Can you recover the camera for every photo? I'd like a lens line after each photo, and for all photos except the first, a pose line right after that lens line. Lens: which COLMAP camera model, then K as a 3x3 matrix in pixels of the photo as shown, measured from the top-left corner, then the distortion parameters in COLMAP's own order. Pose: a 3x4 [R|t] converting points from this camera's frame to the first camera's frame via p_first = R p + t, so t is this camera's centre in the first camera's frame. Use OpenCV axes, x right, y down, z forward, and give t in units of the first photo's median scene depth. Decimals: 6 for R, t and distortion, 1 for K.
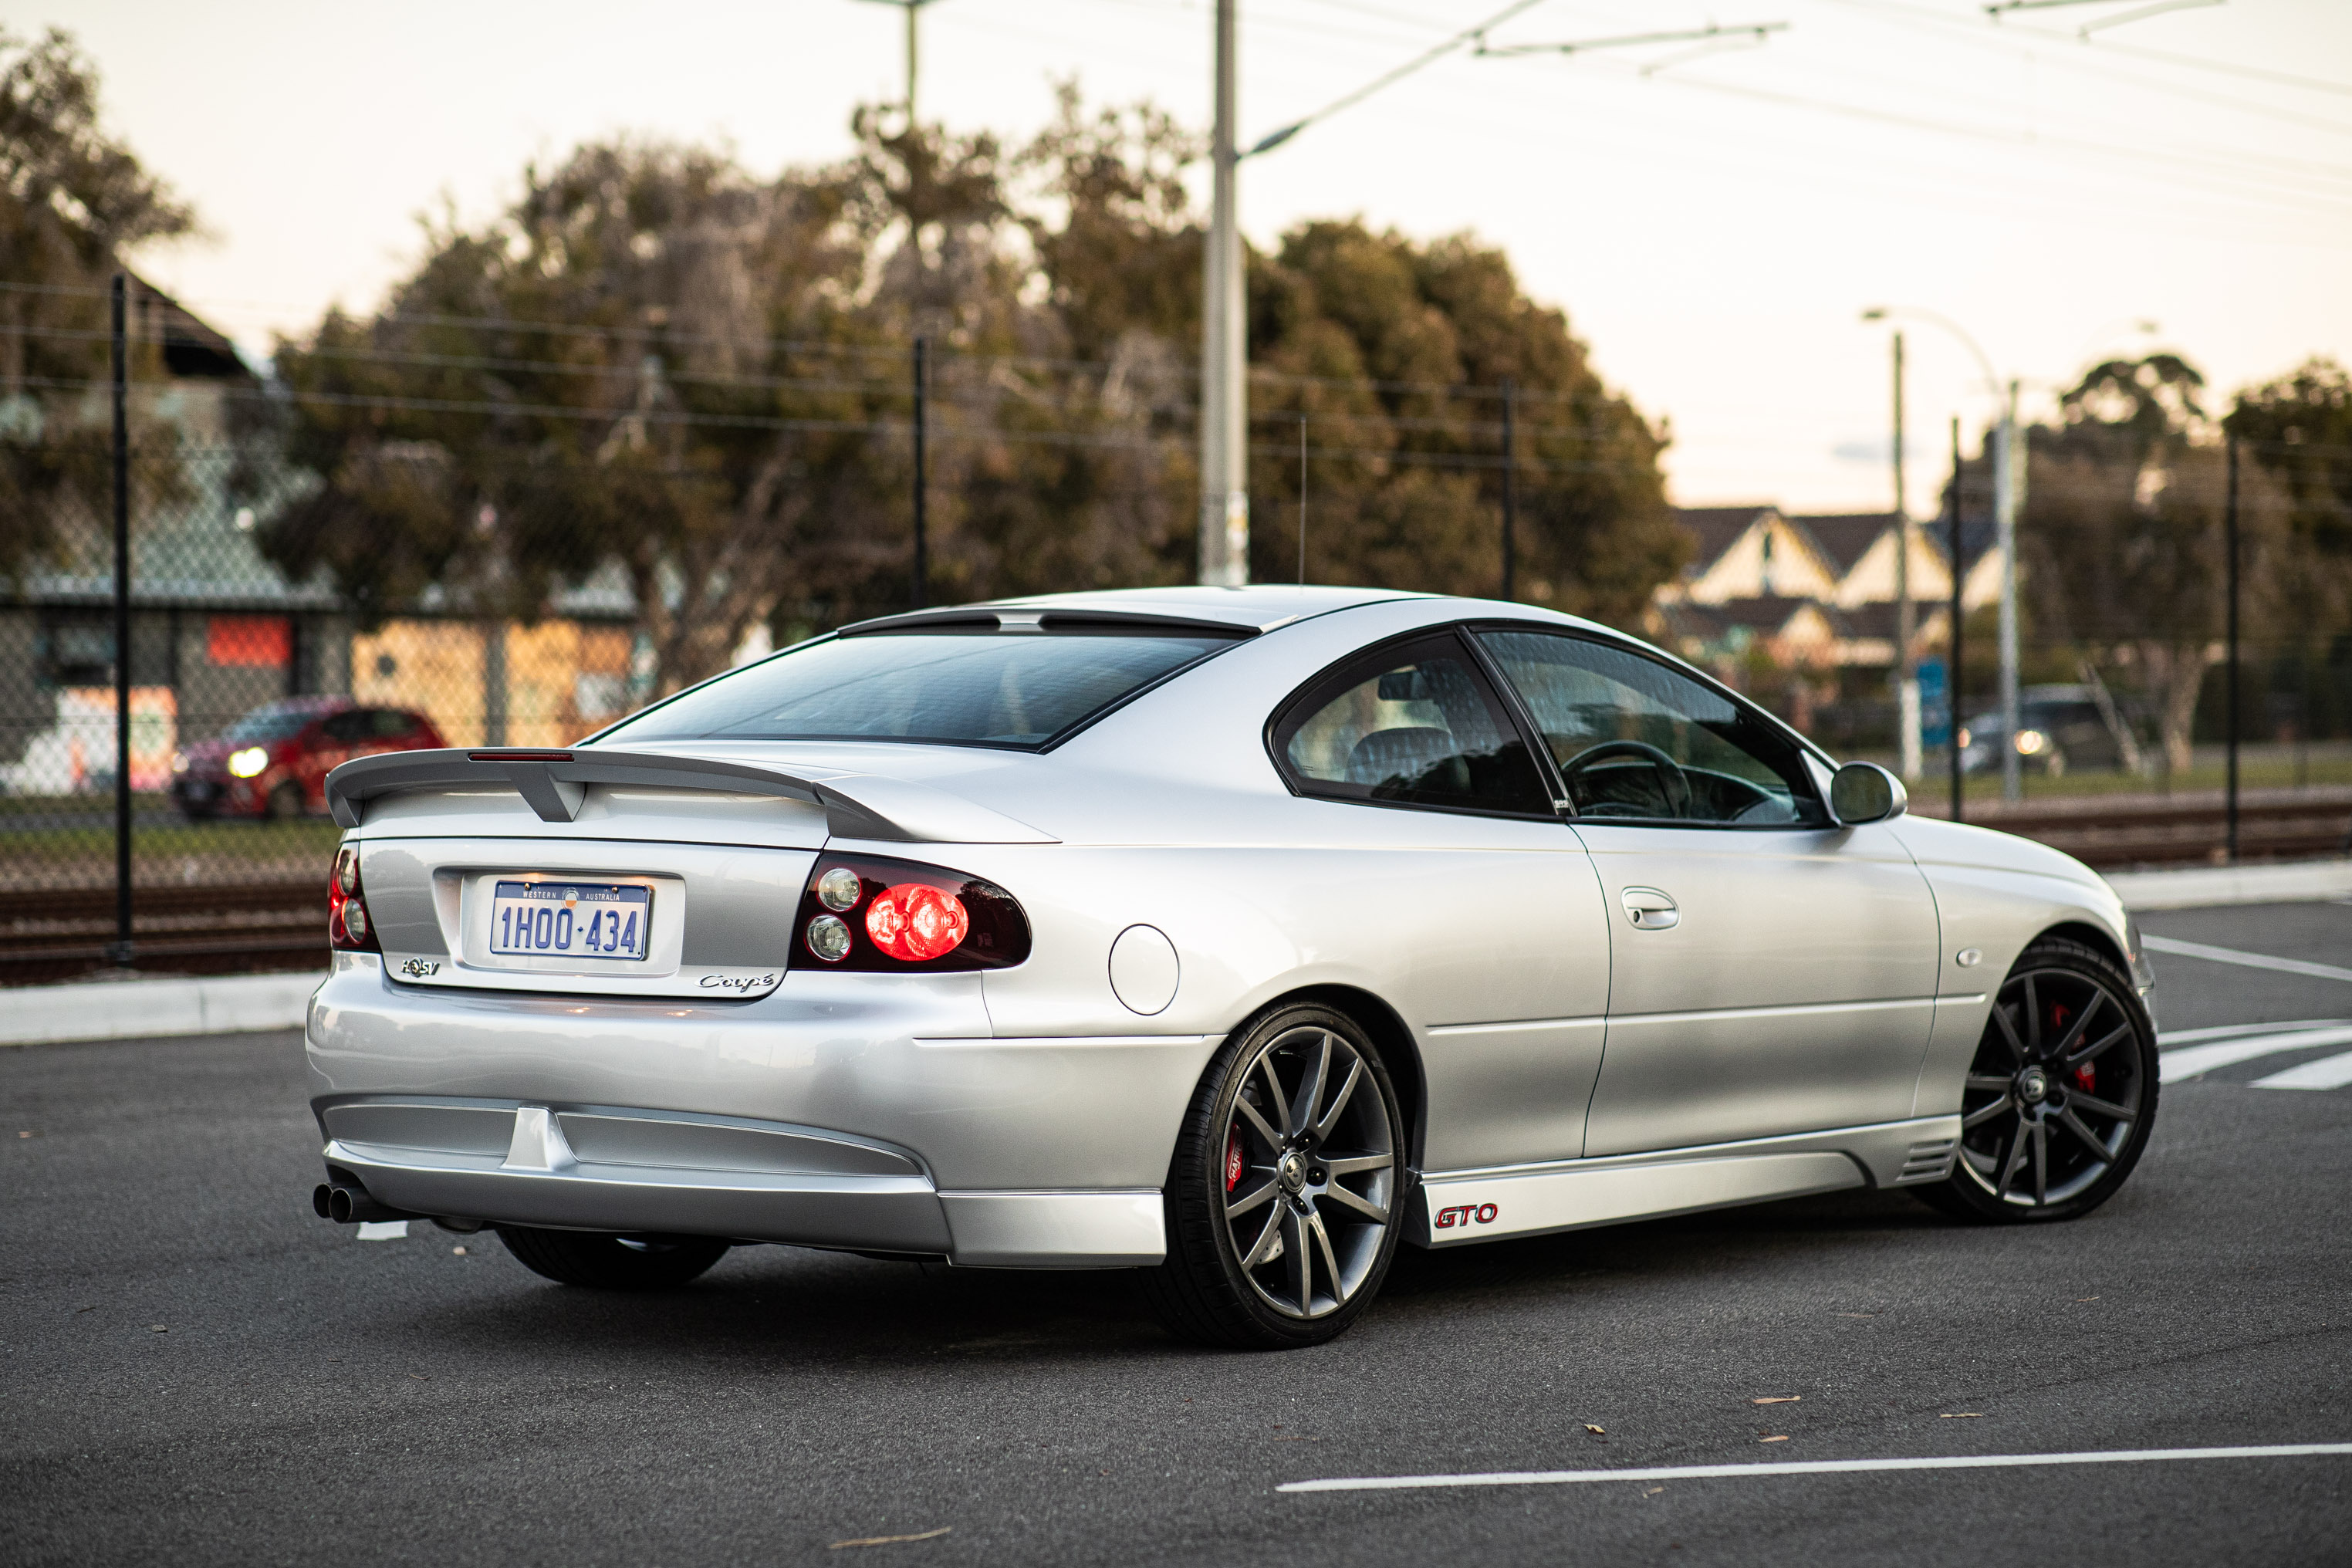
lens RADIAL K [[5810.2, 0, 1002.5], [0, 5810.2, 788.1], [0, 0, 1]] dist [0.083085, -0.045140]
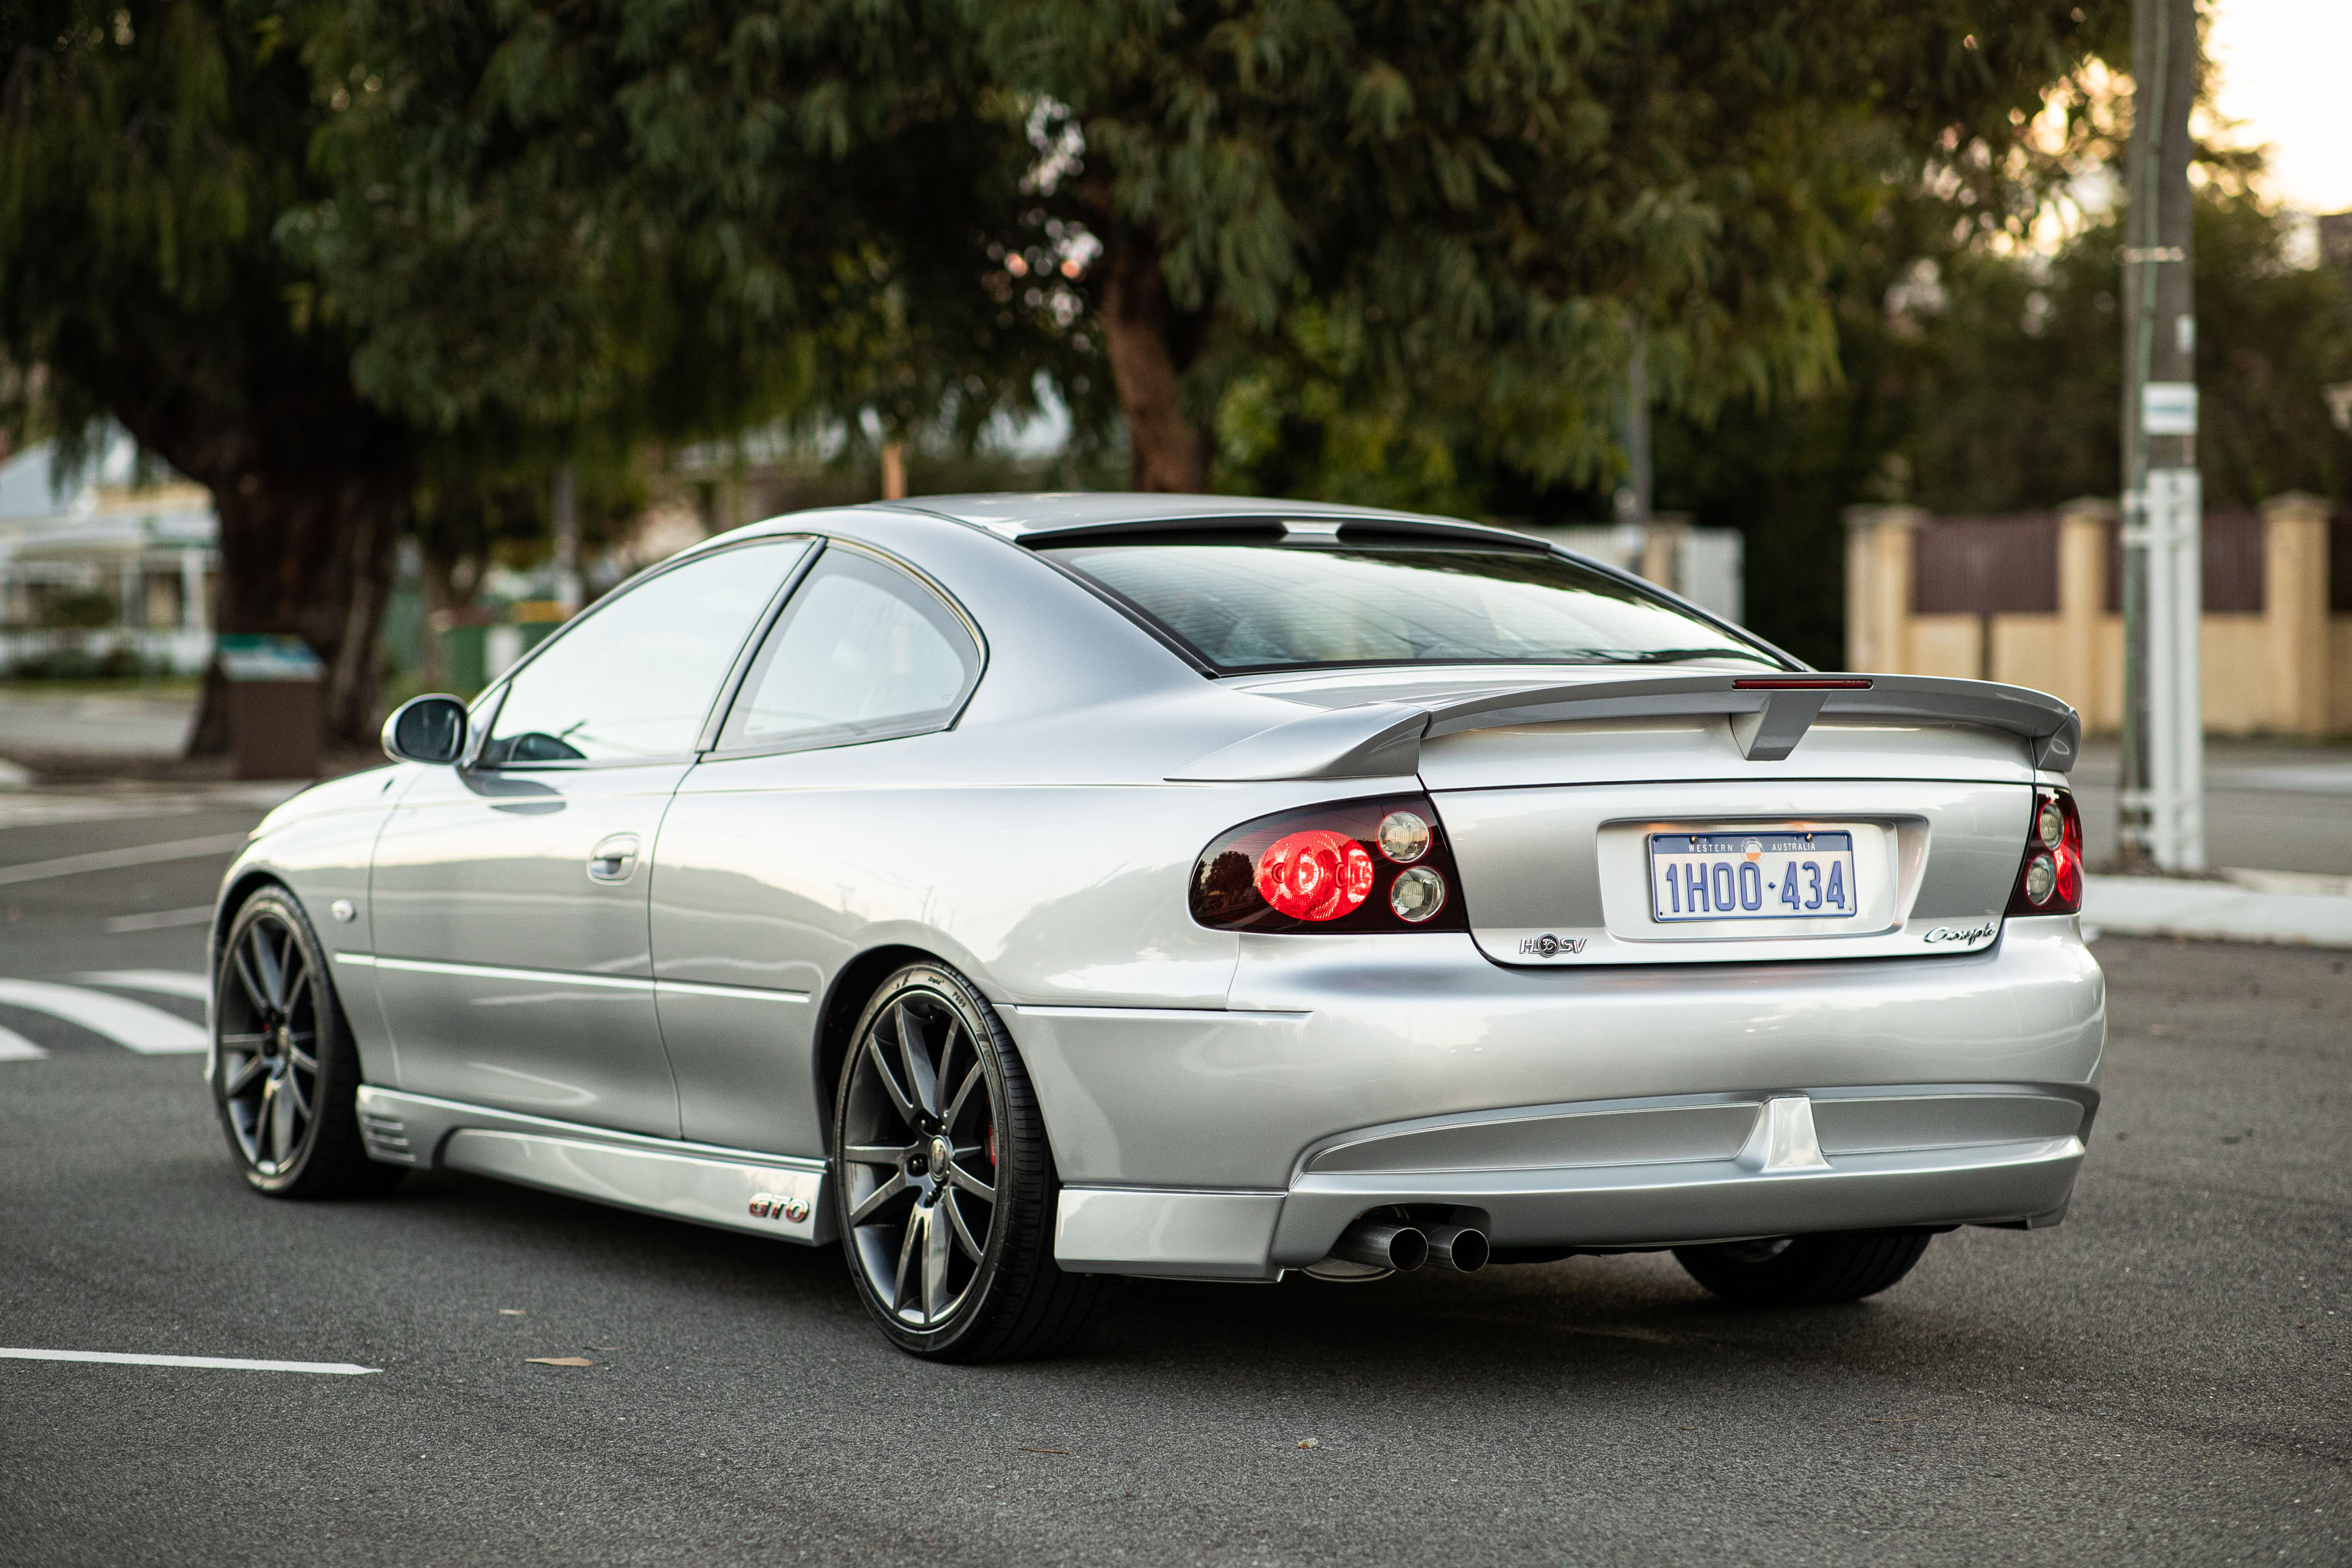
lens RADIAL K [[5810.2, 0, 1002.5], [0, 5810.2, 788.1], [0, 0, 1]] dist [0.083085, -0.045140]
pose [[0.359543, -0.017372, 0.932967, -0.210215], [0.012656, 0.999826, 0.013739, -0.000724], [-0.933043, 0.006868, 0.359700, 0.185037]]
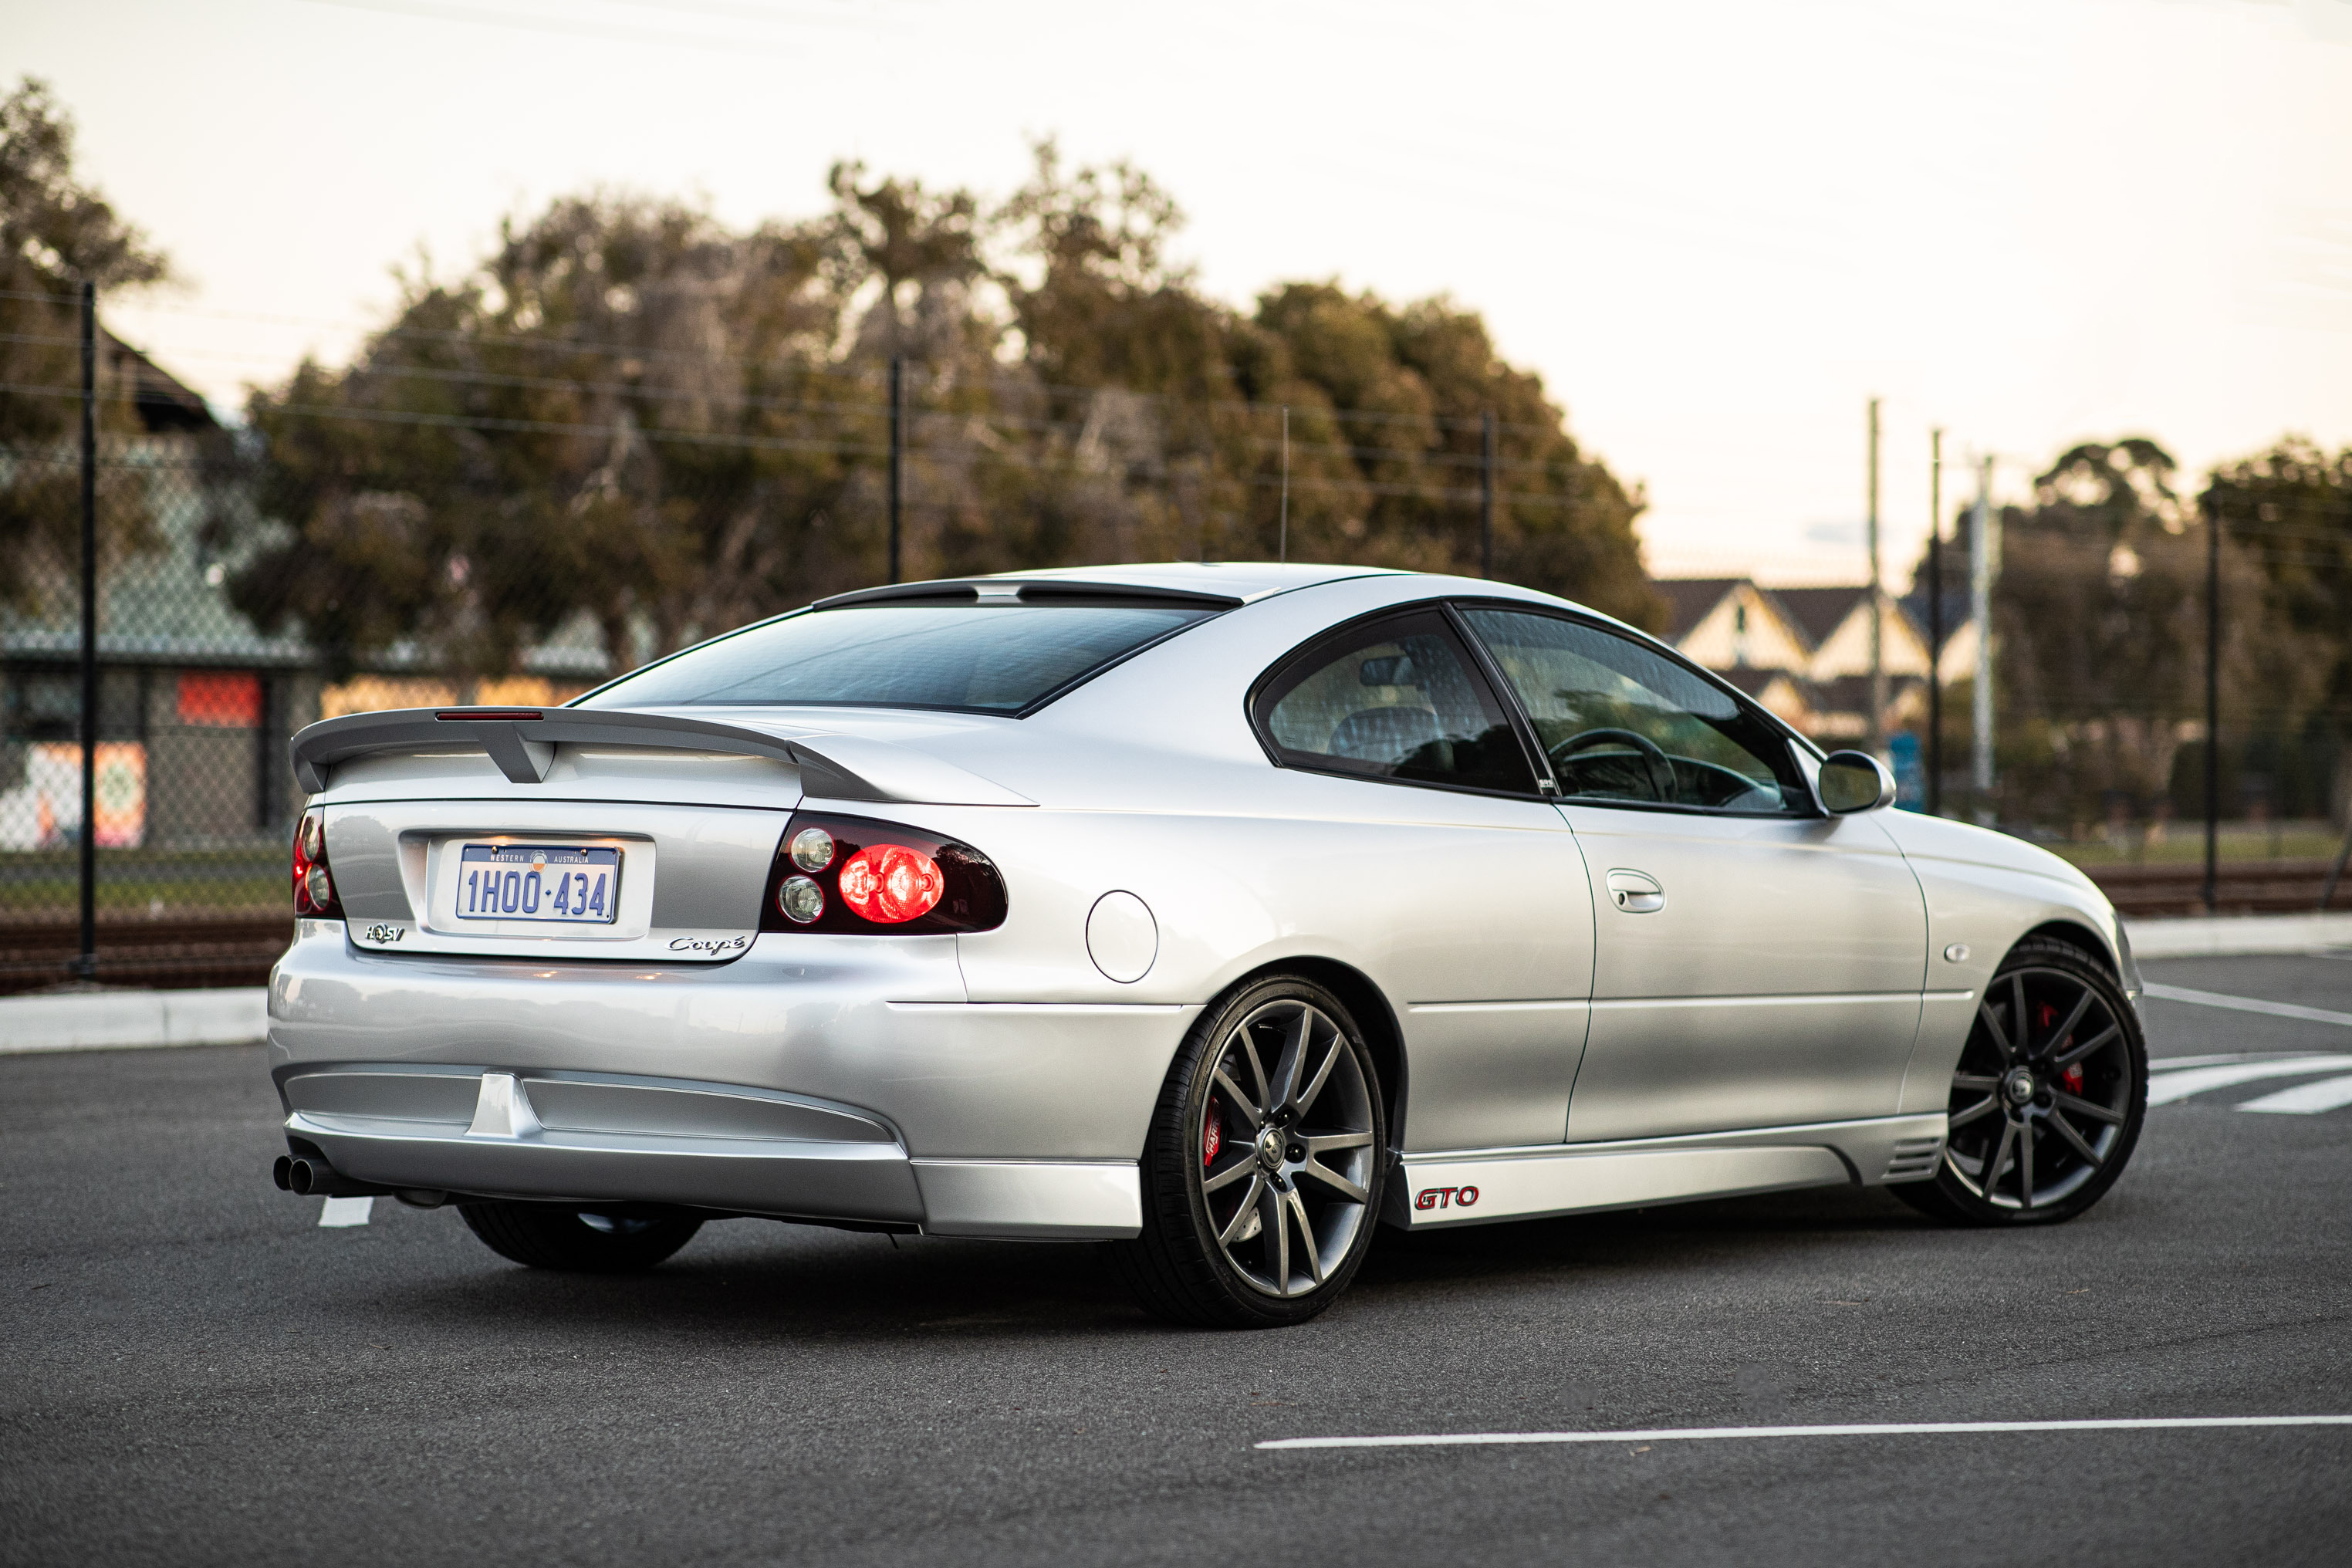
lens RADIAL K [[5810.2, 0, 1002.5], [0, 5810.2, 788.1], [0, 0, 1]] dist [0.083085, -0.045140]
pose [[0.999953, 0.008292, 0.005014, -0.000221], [-0.008219, 0.999862, -0.014449, 0.004677], [-0.005133, 0.014407, 0.999883, 0.004046]]
